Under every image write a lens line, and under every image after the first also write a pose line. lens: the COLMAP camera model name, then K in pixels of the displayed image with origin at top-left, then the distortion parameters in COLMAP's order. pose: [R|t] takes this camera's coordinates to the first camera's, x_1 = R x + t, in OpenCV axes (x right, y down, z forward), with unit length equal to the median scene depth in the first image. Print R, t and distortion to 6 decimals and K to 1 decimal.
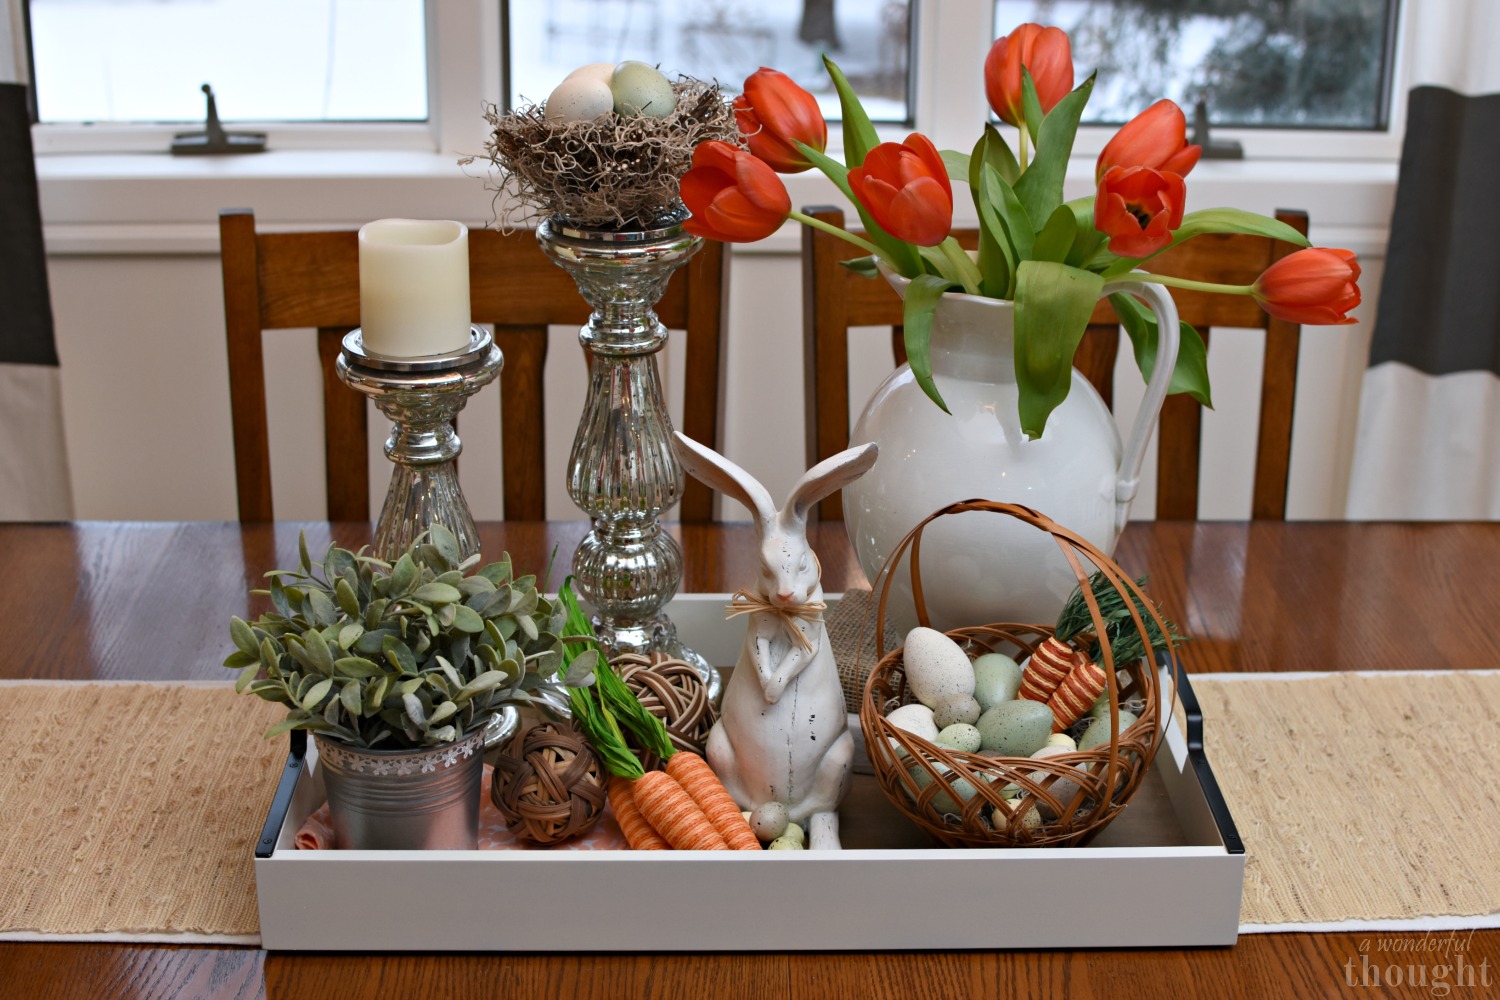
lens RADIAL K [[2027.8, 0, 759.5], [0, 2027.8, 502.3], [0, 0, 1]] dist [-0.161501, 0.000000]
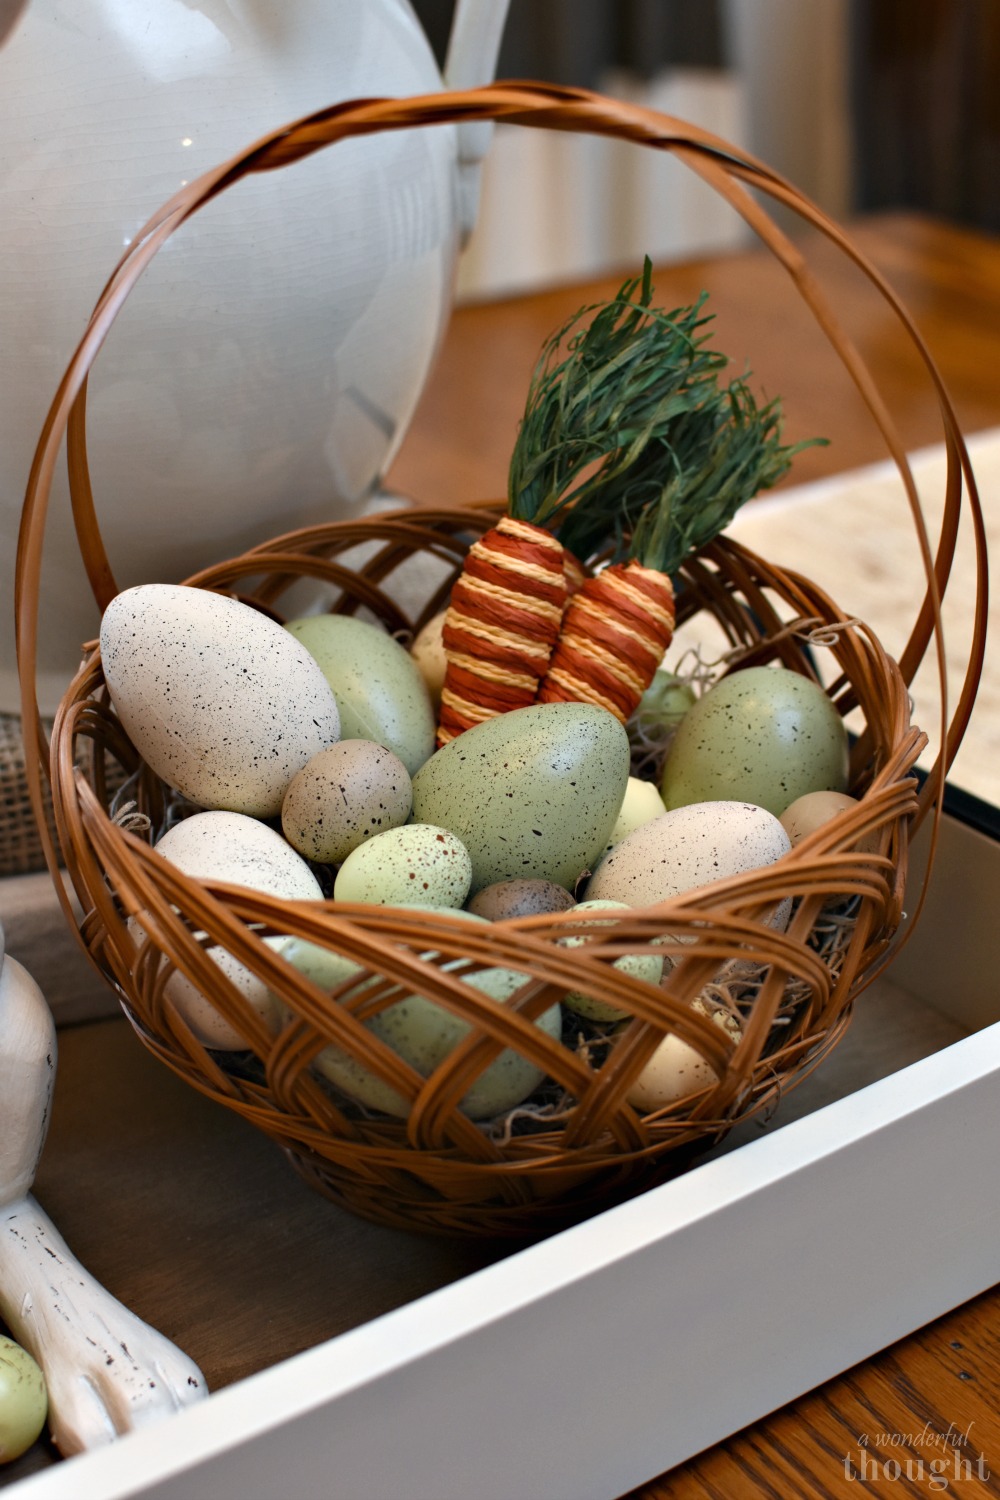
lens RADIAL K [[2307.7, 0, 492.8], [0, 2307.7, 746.5], [0, 0, 1]] dist [-0.181136, 0.000000]
pose [[0.826413, -0.270913, 0.493607, -0.065794], [0.214378, 0.962007, 0.169072, 0.036548], [-0.520657, -0.033905, 0.853092, 0.659661]]
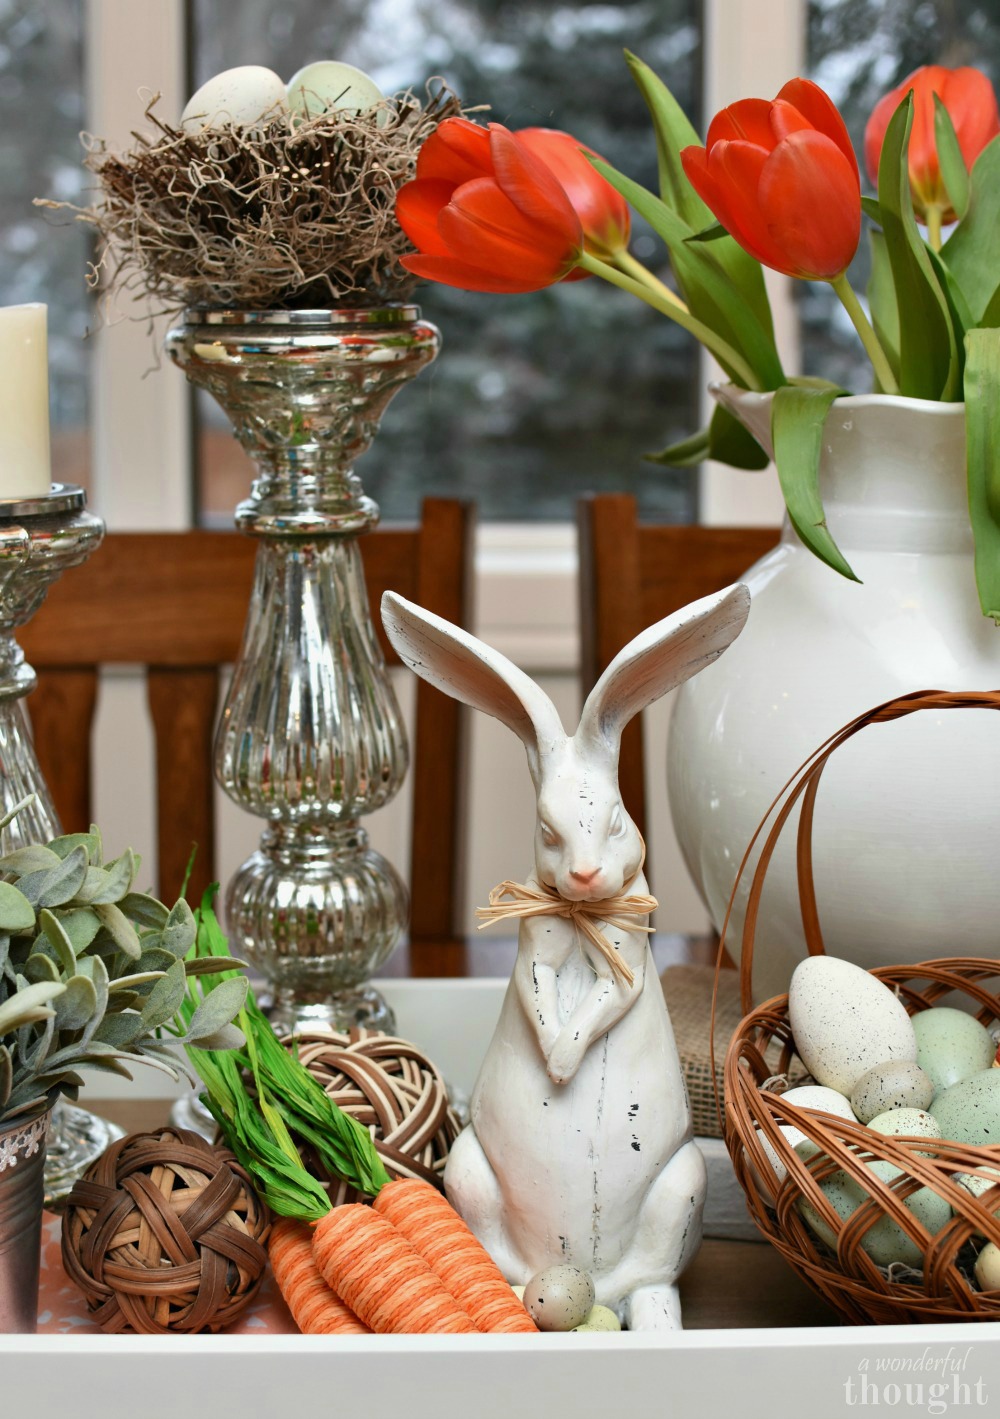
lens RADIAL K [[2127.6, 0, 499.5], [0, 2127.6, 714.0], [0, 0, 1]] dist [-0.206221, 0.000000]
pose [[0.999951, -0.009869, 0.001196, -0.010623], [0.009919, 0.982341, -0.186836, 0.107111], [0.000669, 0.186839, 0.982390, 0.405530]]
